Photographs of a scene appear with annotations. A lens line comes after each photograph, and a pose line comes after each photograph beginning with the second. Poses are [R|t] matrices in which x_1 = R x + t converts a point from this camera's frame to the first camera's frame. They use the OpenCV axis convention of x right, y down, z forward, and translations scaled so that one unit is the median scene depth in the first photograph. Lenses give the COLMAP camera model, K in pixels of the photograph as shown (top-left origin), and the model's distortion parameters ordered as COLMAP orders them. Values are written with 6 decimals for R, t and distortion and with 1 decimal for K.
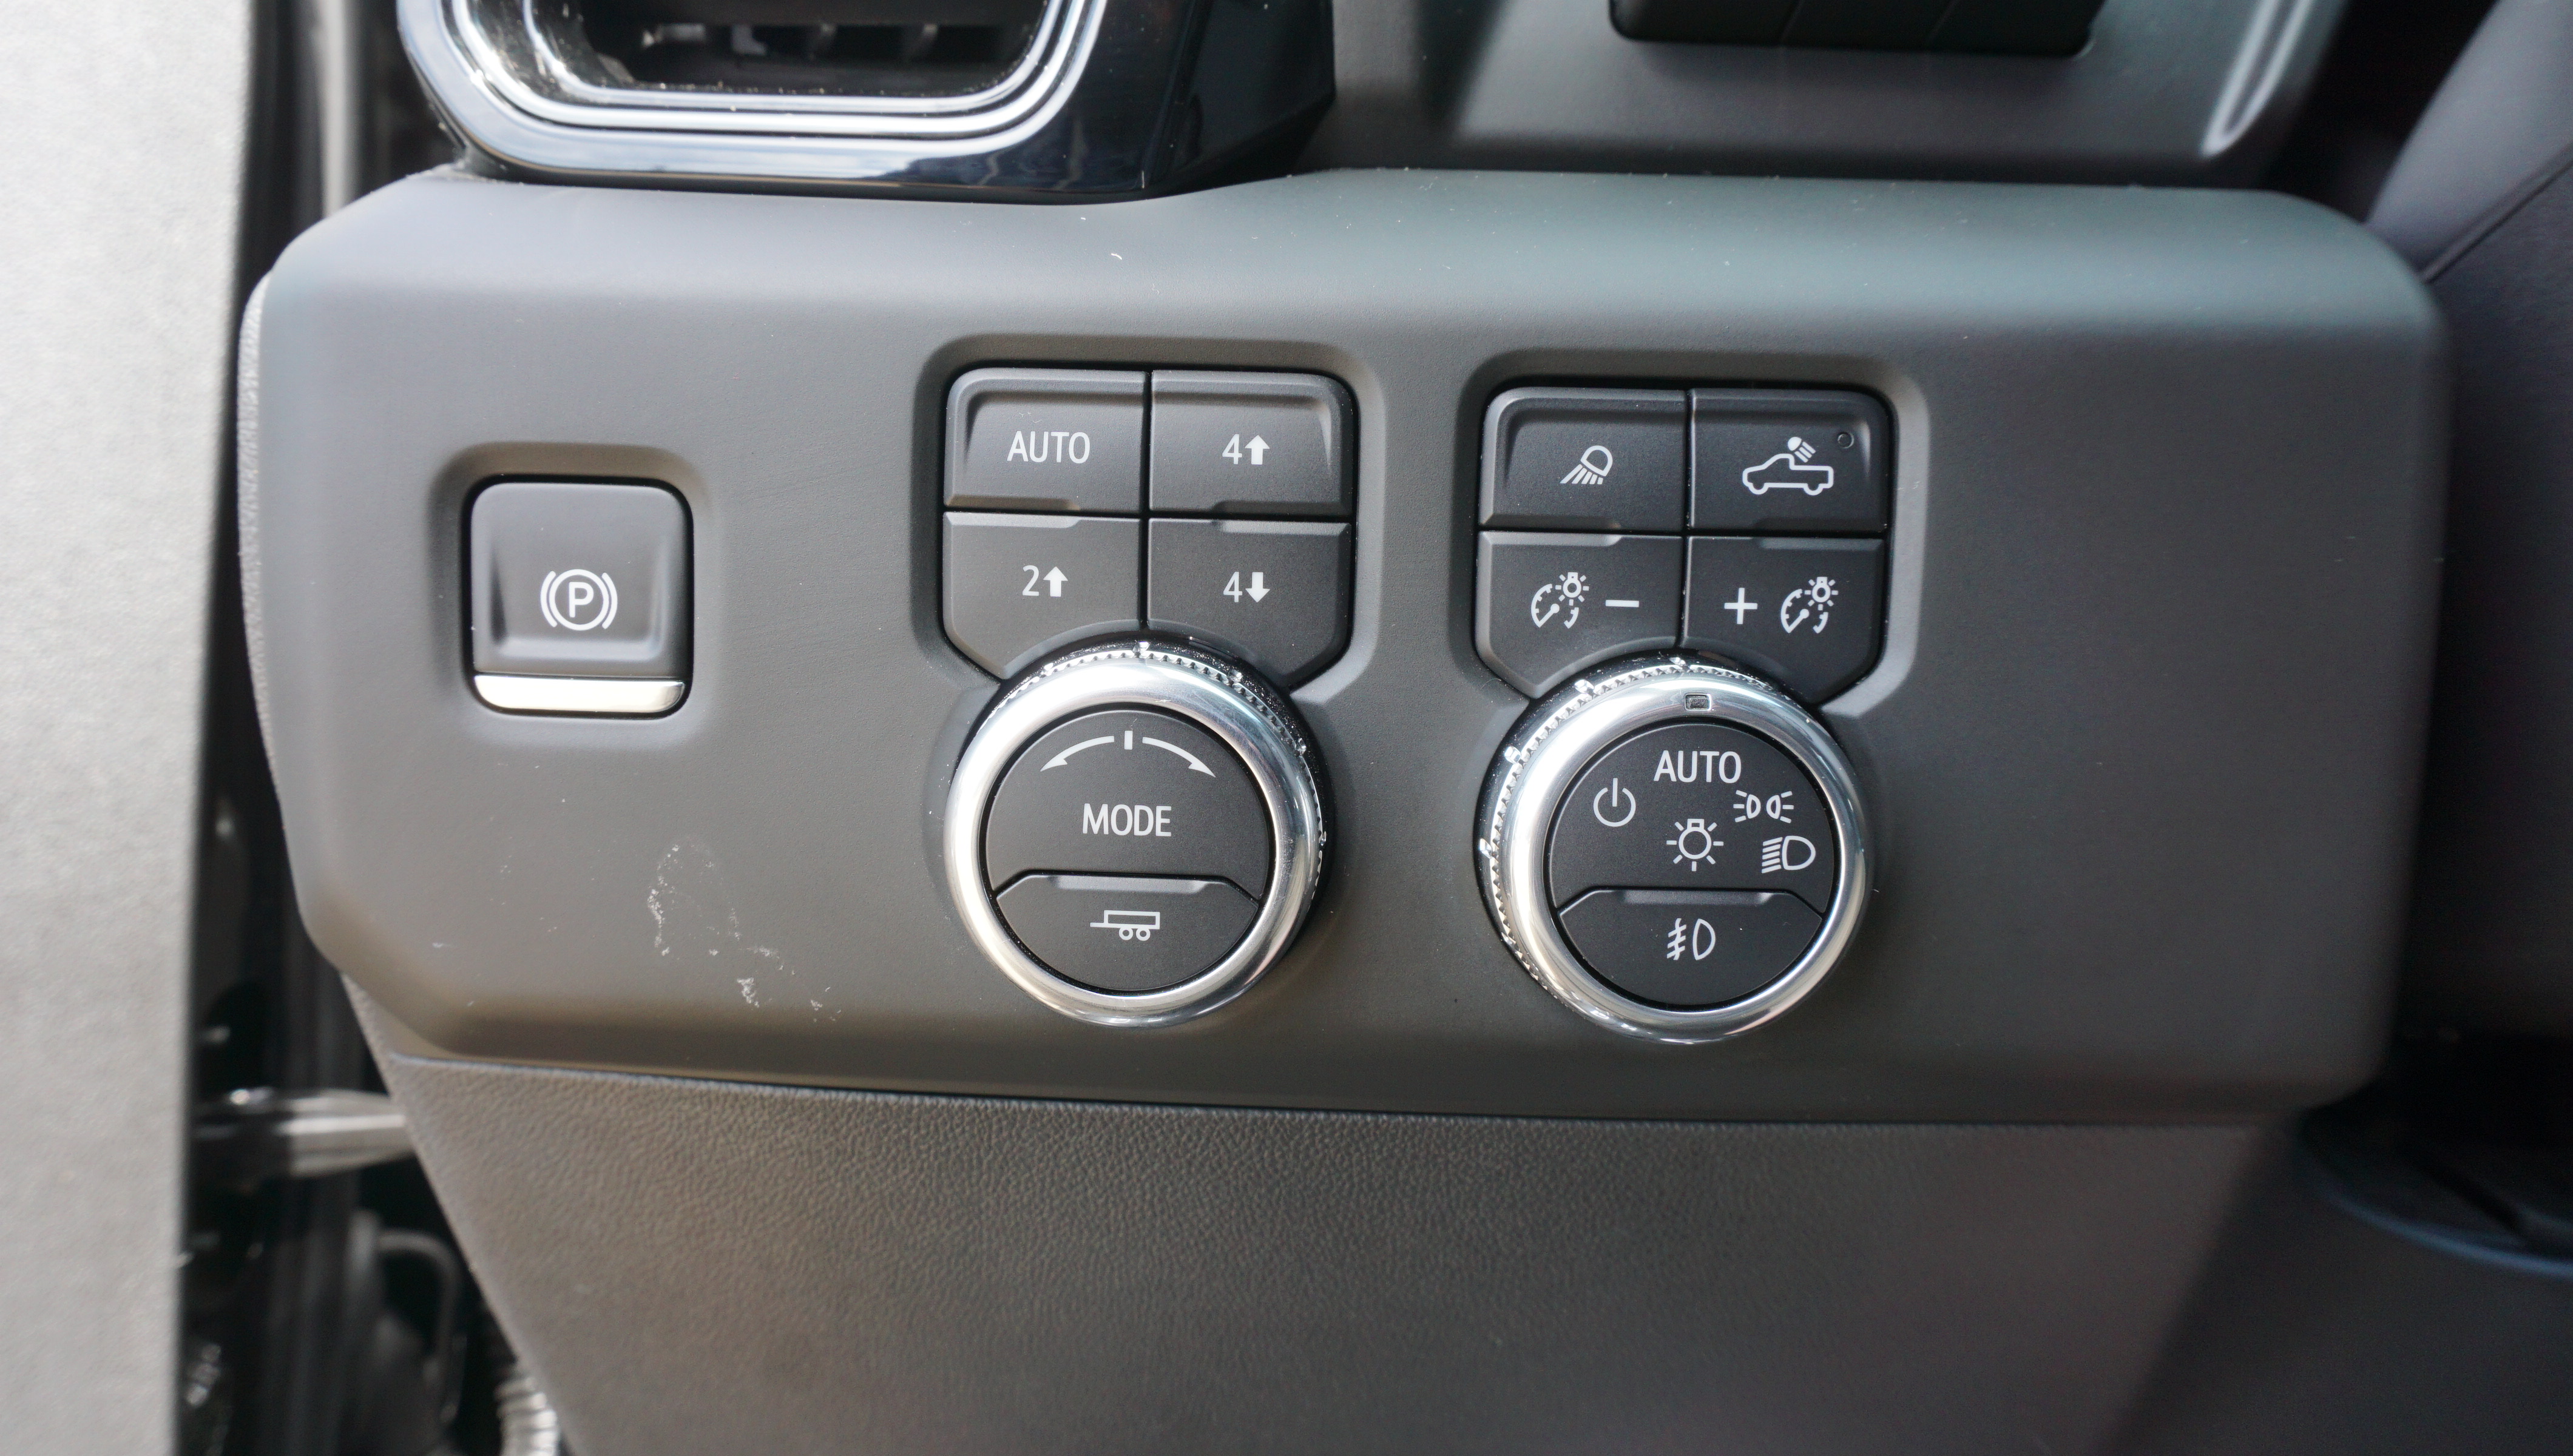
lens RADIAL K [[1726.4, 0, 1279.7], [0, 1726.4, 734.1], [0, 0, 1]] dist [-0.037645, 0.033514]
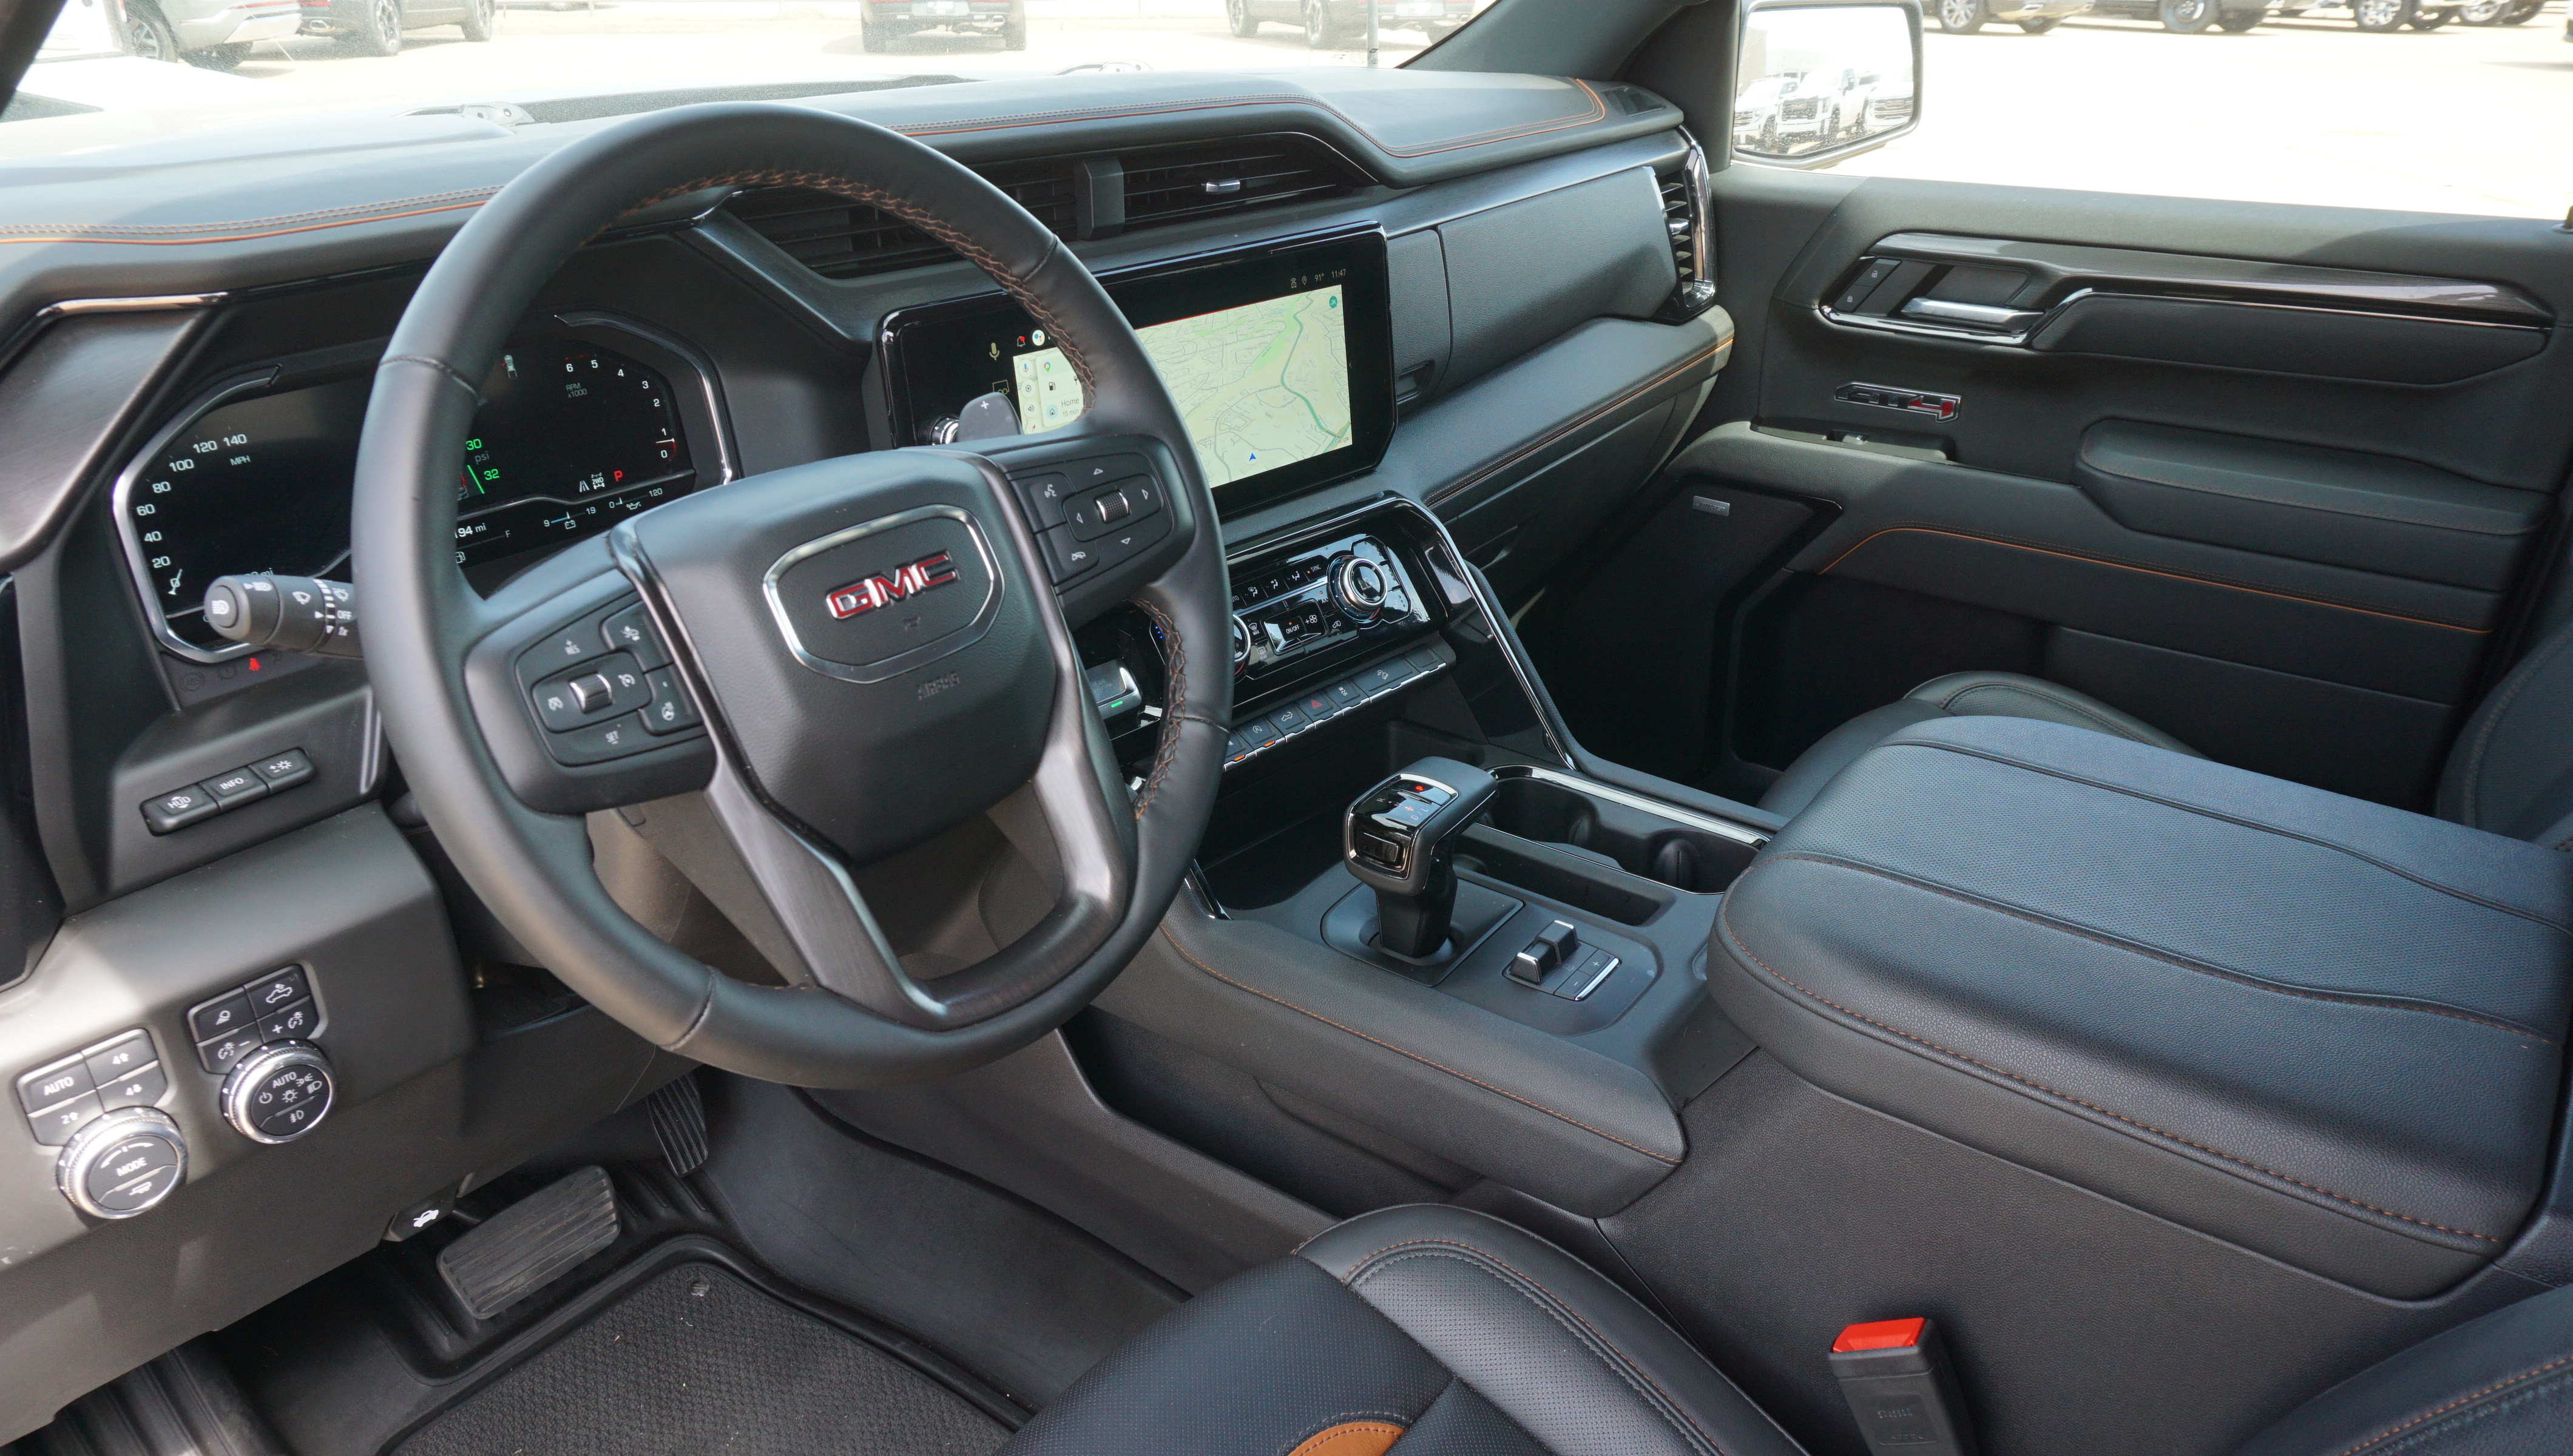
lens RADIAL K [[1726.4, 0, 1273.9], [0, 1726.4, 715.1], [0, 0, 1]] dist [-0.037645, 0.033514]
pose [[0.625197, -0.357055, 0.694003, -0.744636], [0.115256, 0.921704, 0.370376, -1.896049], [-0.771910, -0.151570, 0.617399, -2.978301]]
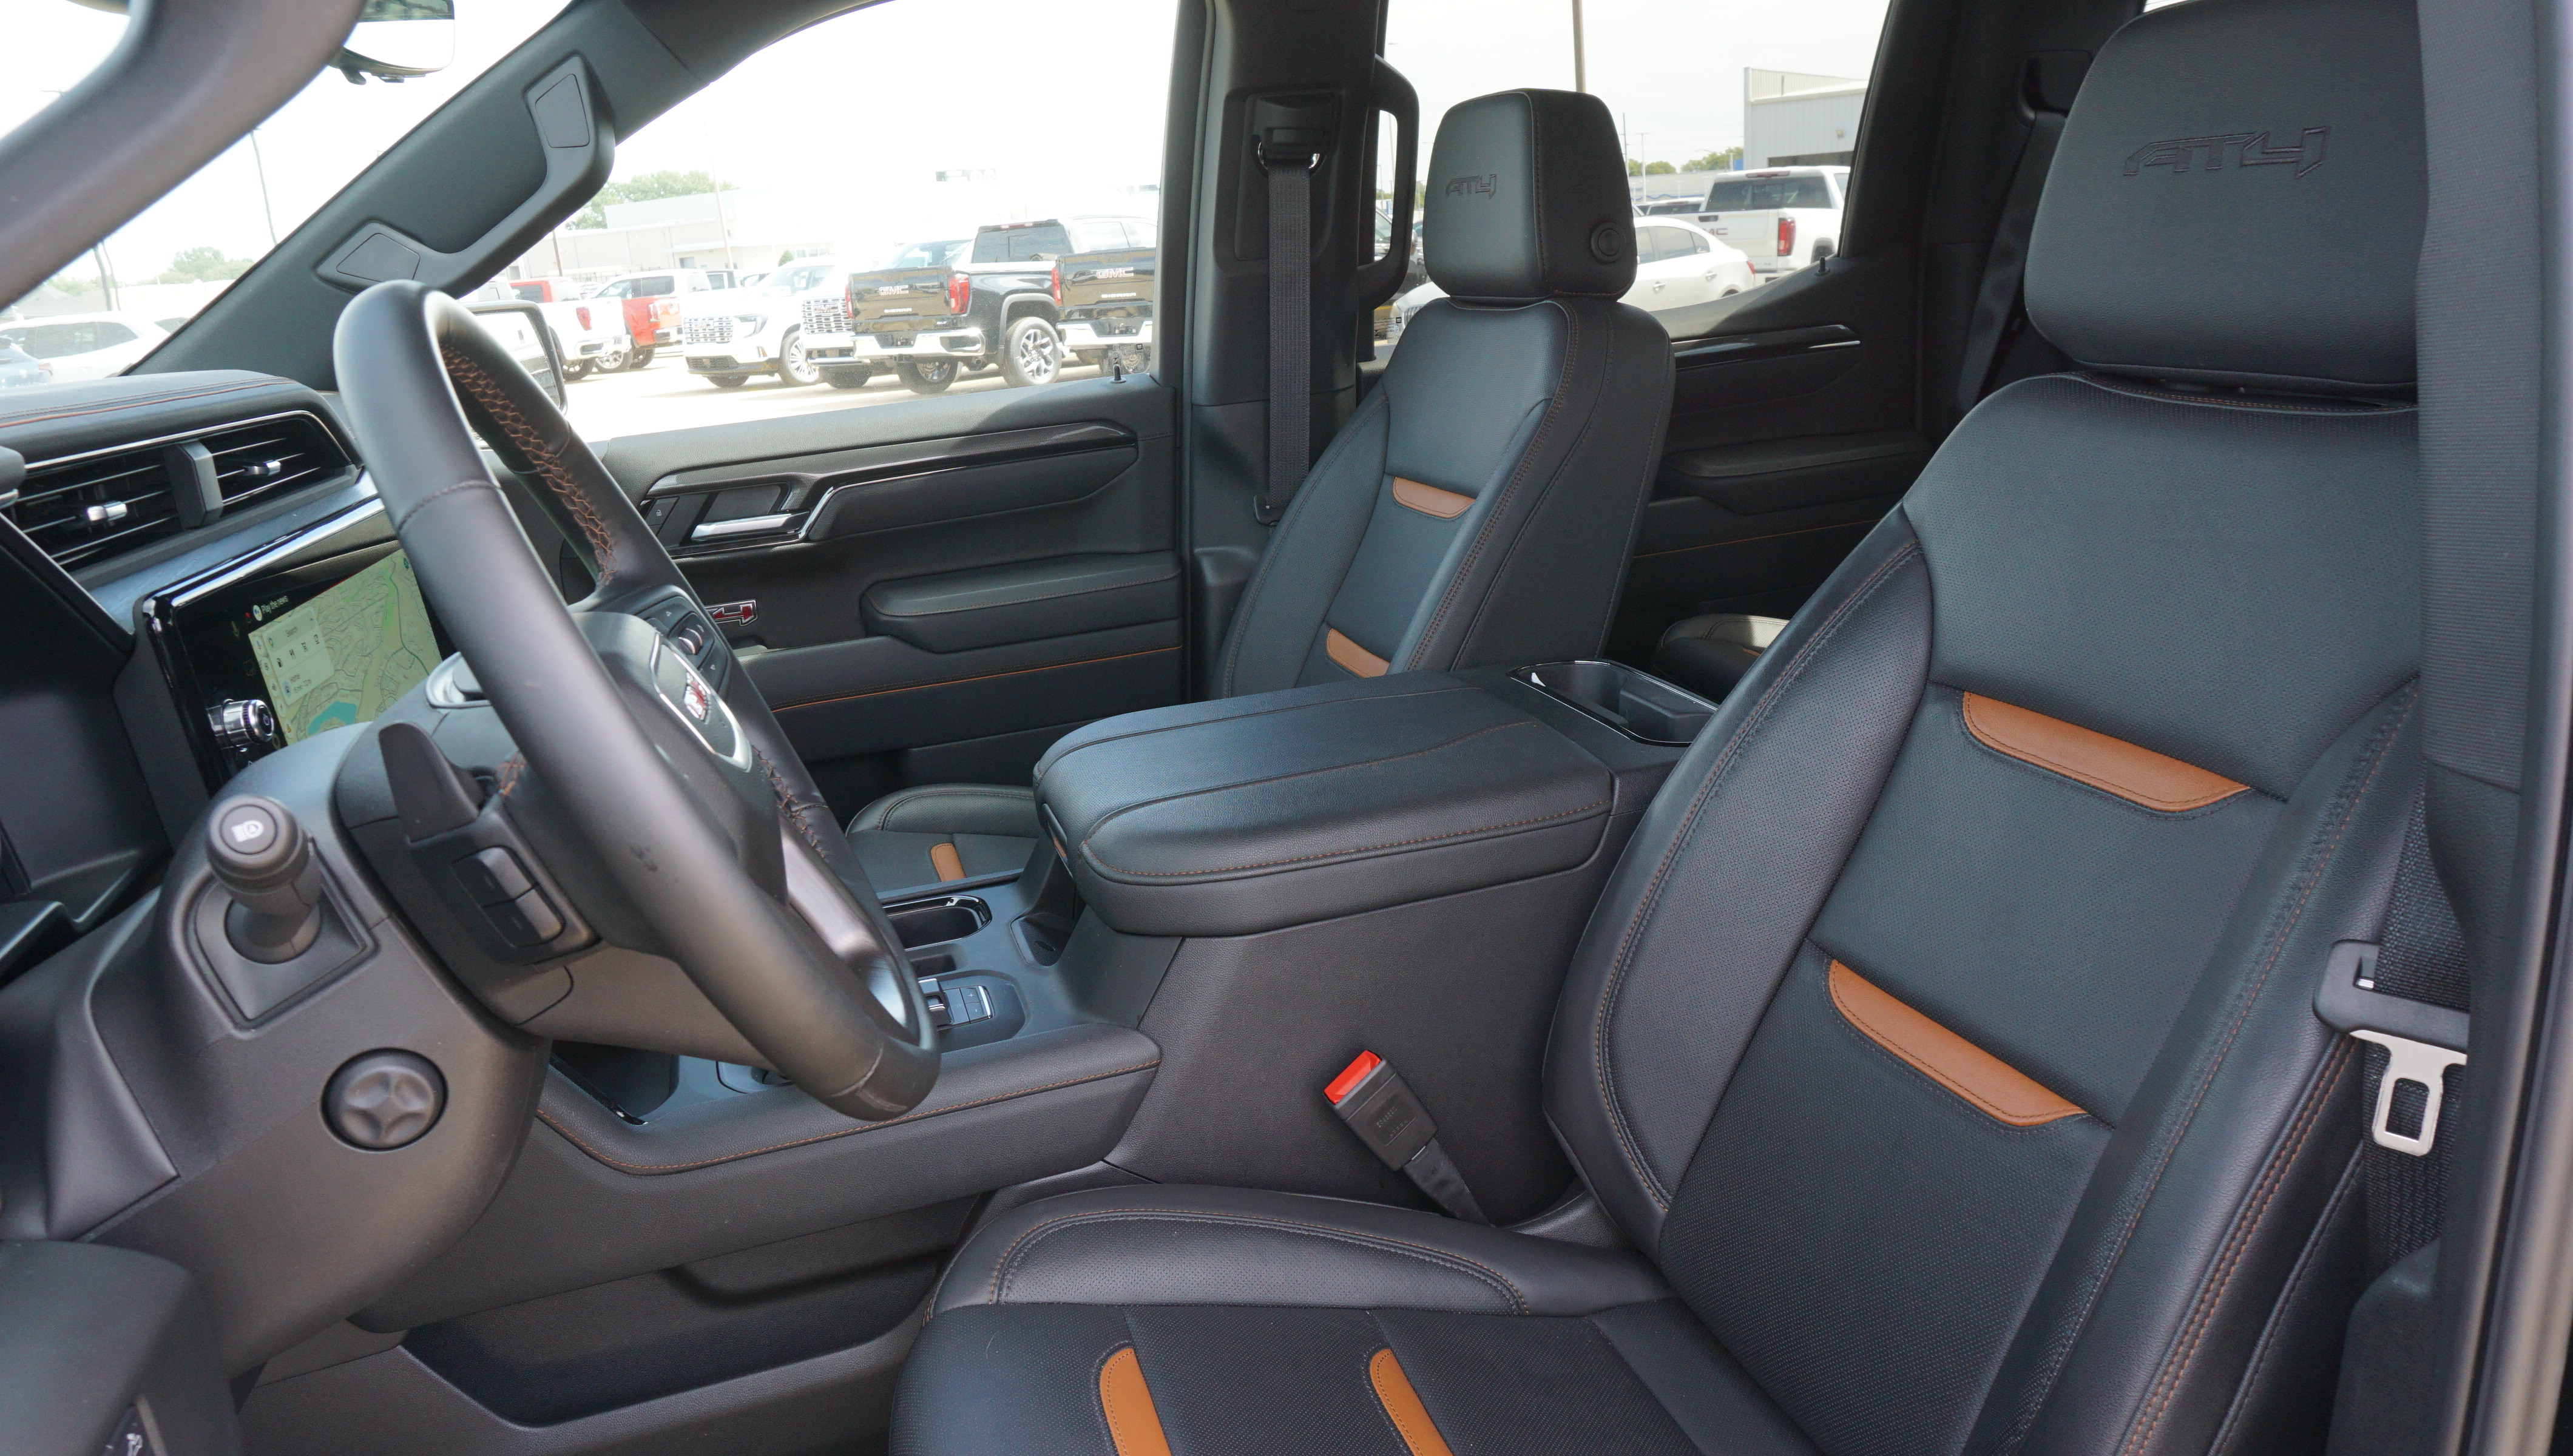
lens RADIAL K [[1726.4, 0, 1277.6], [0, 1726.4, 719.4], [0, 0, 1]] dist [-0.037645, 0.033514]
pose [[-0.288212, -0.265144, 0.920126, -2.549395], [0.178040, 0.929308, 0.323557, -1.862368], [-0.940870, 0.257072, -0.220632, -0.442745]]
